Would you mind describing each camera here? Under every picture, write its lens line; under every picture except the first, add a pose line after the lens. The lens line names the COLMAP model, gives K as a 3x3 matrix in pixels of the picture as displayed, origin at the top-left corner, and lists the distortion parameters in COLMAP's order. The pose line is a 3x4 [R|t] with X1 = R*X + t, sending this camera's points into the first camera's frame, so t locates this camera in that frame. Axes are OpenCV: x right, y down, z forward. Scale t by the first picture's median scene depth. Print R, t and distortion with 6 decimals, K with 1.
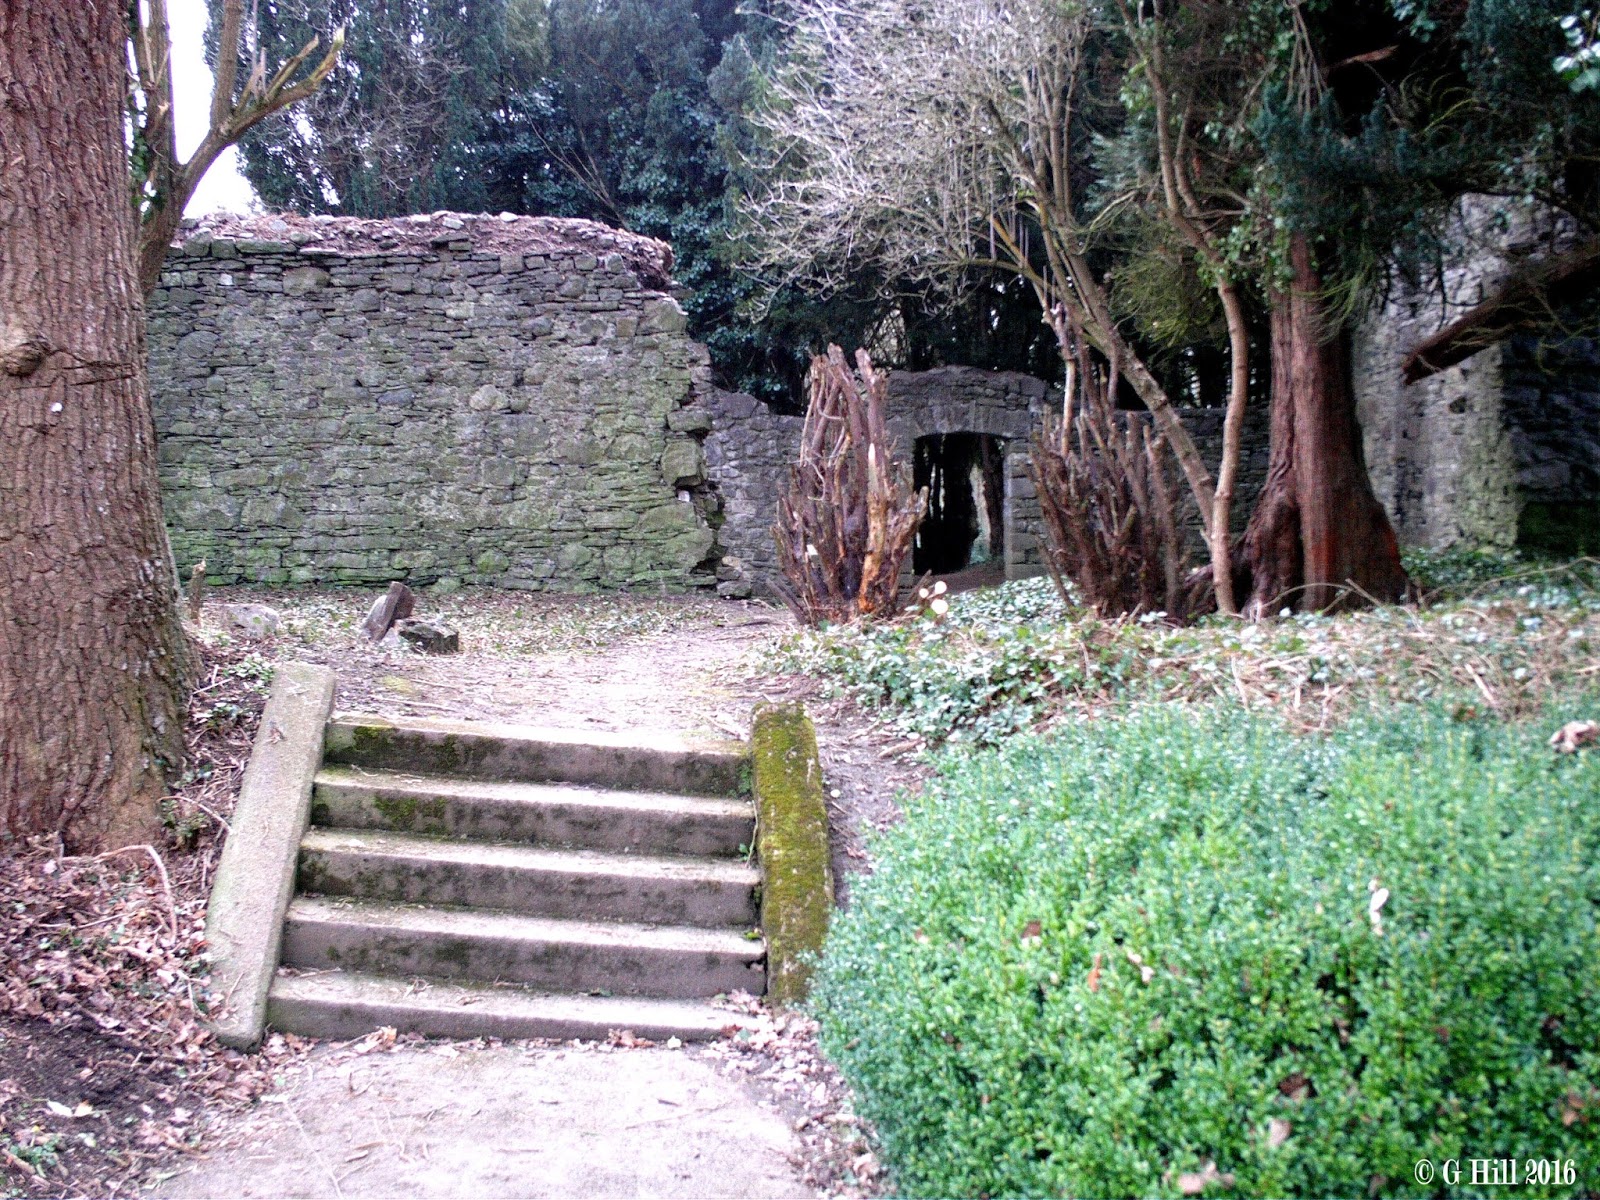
lens RADIAL K [[2059.0, 0, 801.3], [0, 2059.0, 603.0], [0, 0, 1]] dist [-0.036649, 0.000000]
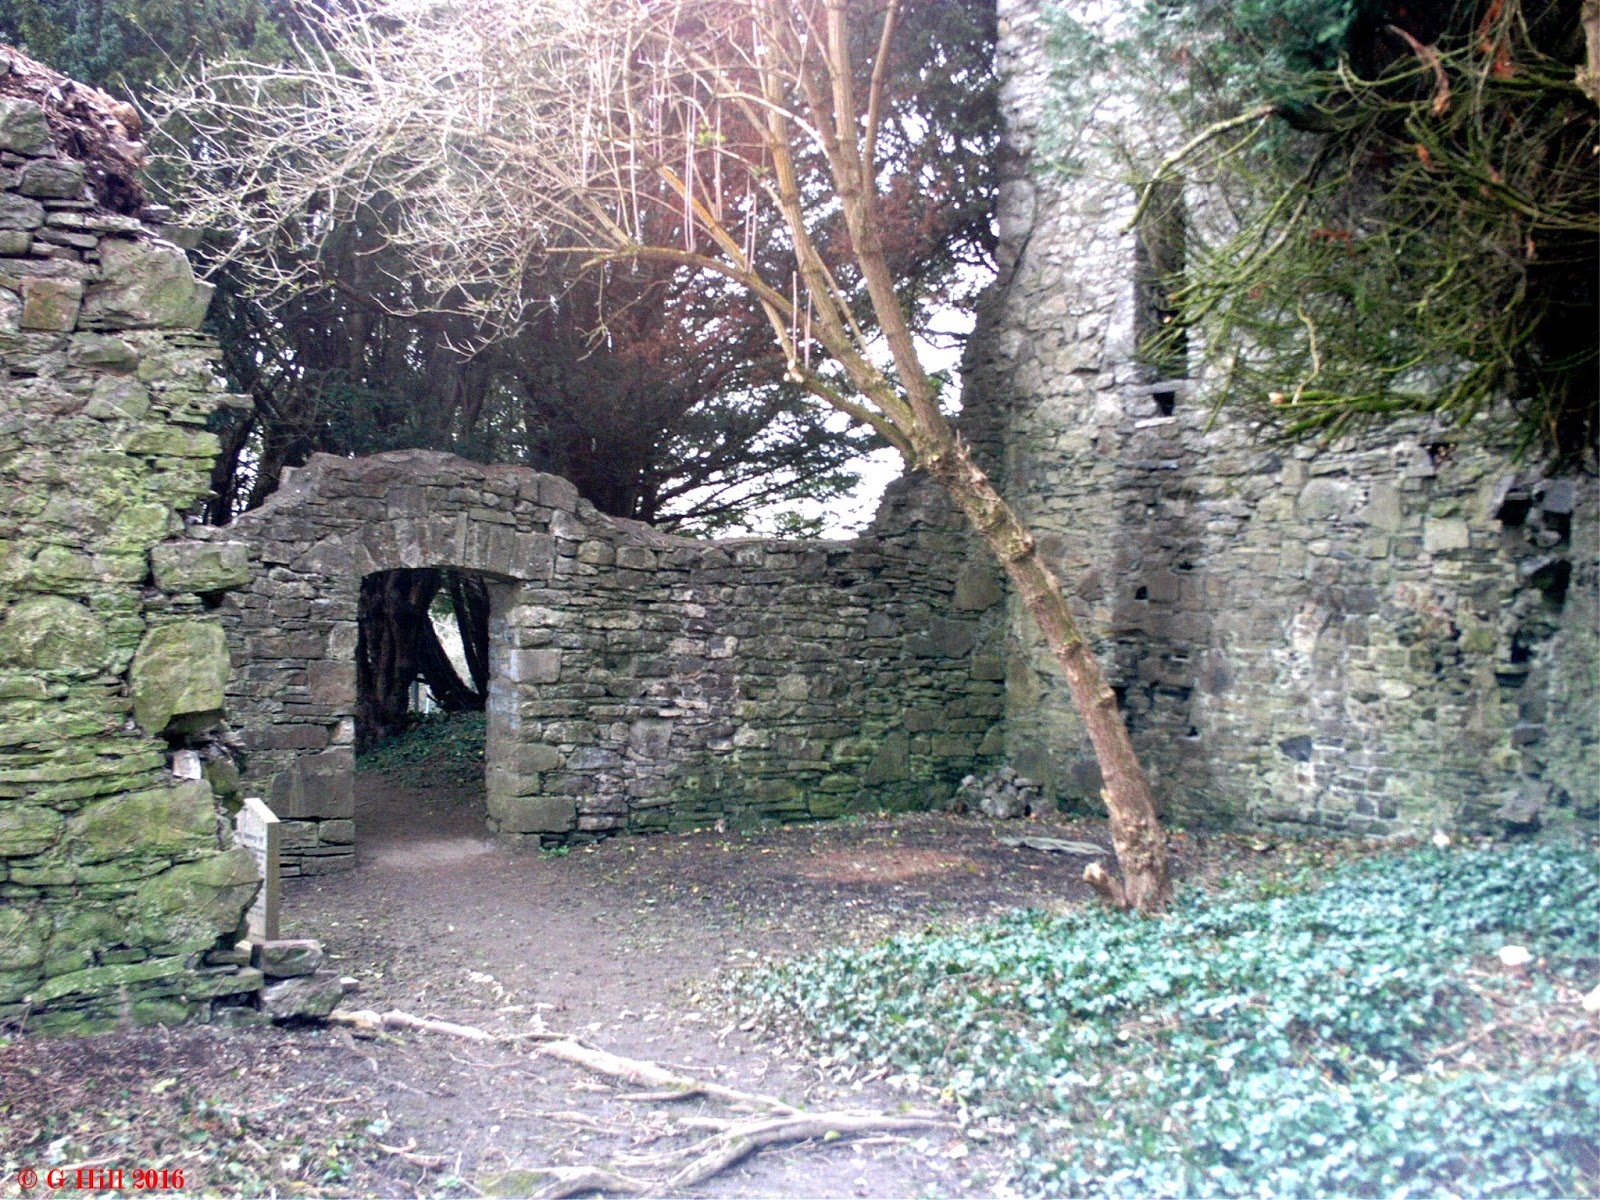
lens RADIAL K [[2059.0, 0, 799.7], [0, 2059.0, 592.0], [0, 0, 1]] dist [-0.036649, 0.000000]
pose [[0.880446, 0.024169, 0.473530, -0.137413], [-0.000986, 0.998791, -0.049146, -0.065233], [-0.474145, 0.042804, 0.879406, 0.615466]]
